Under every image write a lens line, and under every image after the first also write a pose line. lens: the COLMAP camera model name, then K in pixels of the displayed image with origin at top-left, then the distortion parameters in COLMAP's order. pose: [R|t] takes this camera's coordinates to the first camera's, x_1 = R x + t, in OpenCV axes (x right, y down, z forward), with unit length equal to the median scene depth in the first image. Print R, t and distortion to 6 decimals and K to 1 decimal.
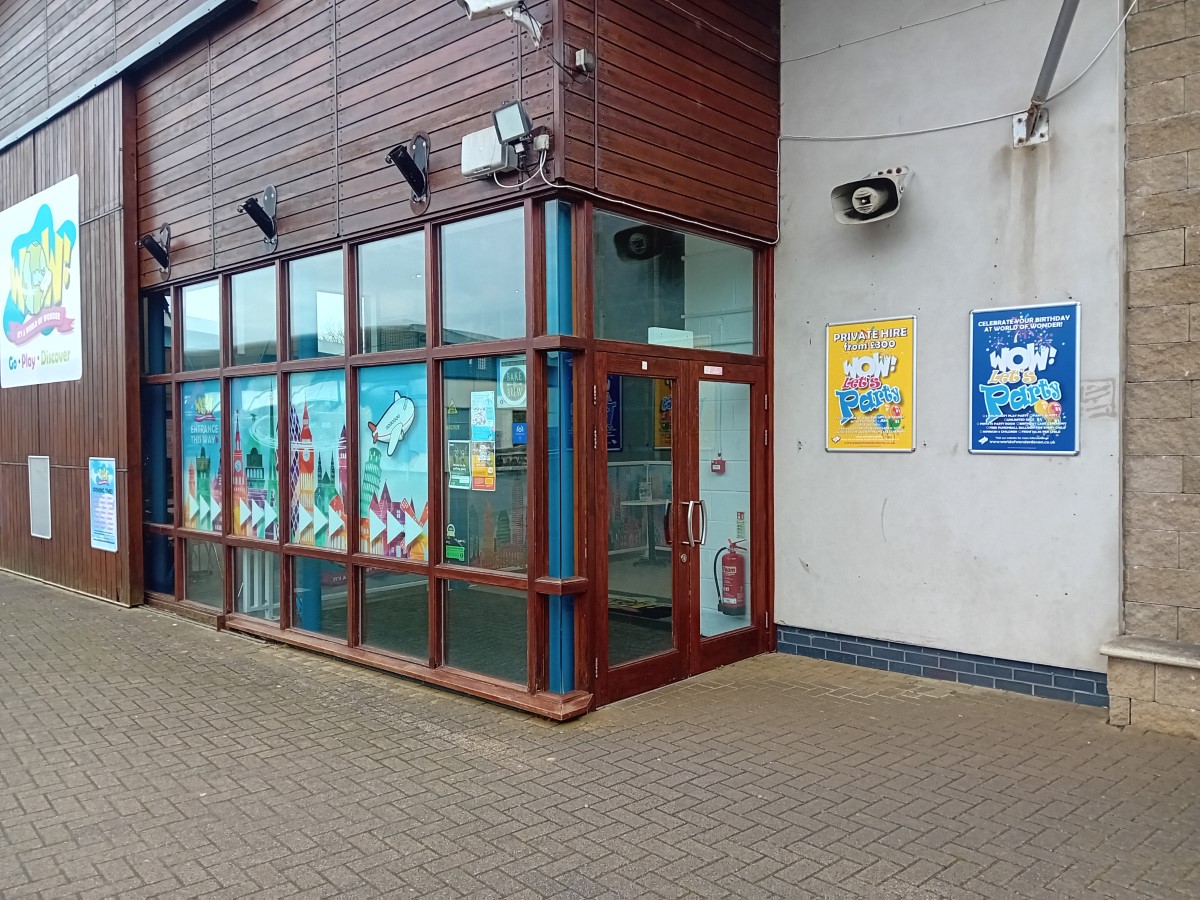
lens RADIAL K [[925.1, 0, 600.0], [0, 925.1, 450.0], [0, 0, 1]] dist [0.060228, -0.126392]
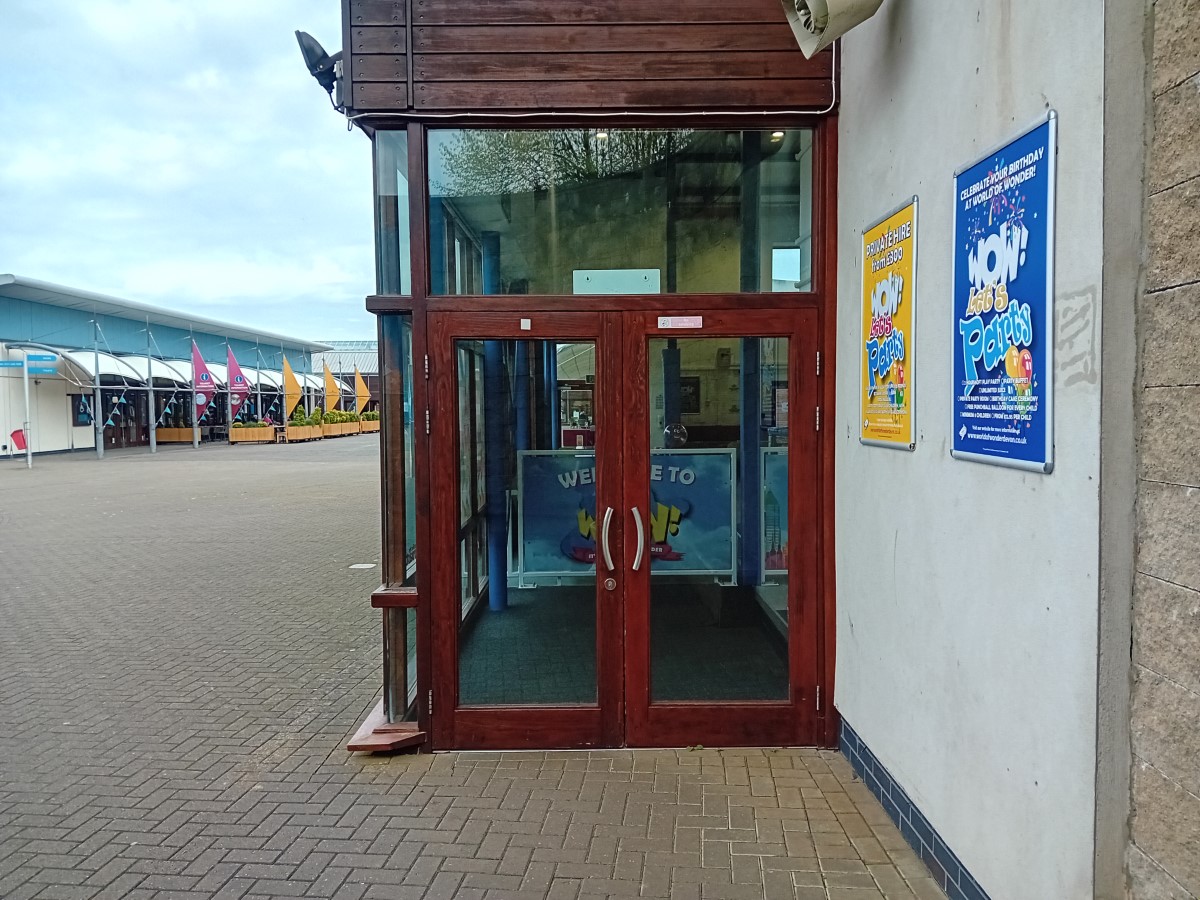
lens RADIAL K [[931.8, 0, 600.0], [0, 931.8, 450.0], [0, 0, 1]] dist [0.008505, -0.033775]
pose [[0.674471, 0.034282, -0.737505, 0.676709], [-0.006326, 0.999153, 0.040659, -0.020639], [0.738274, -0.022758, 0.674116, 0.547192]]
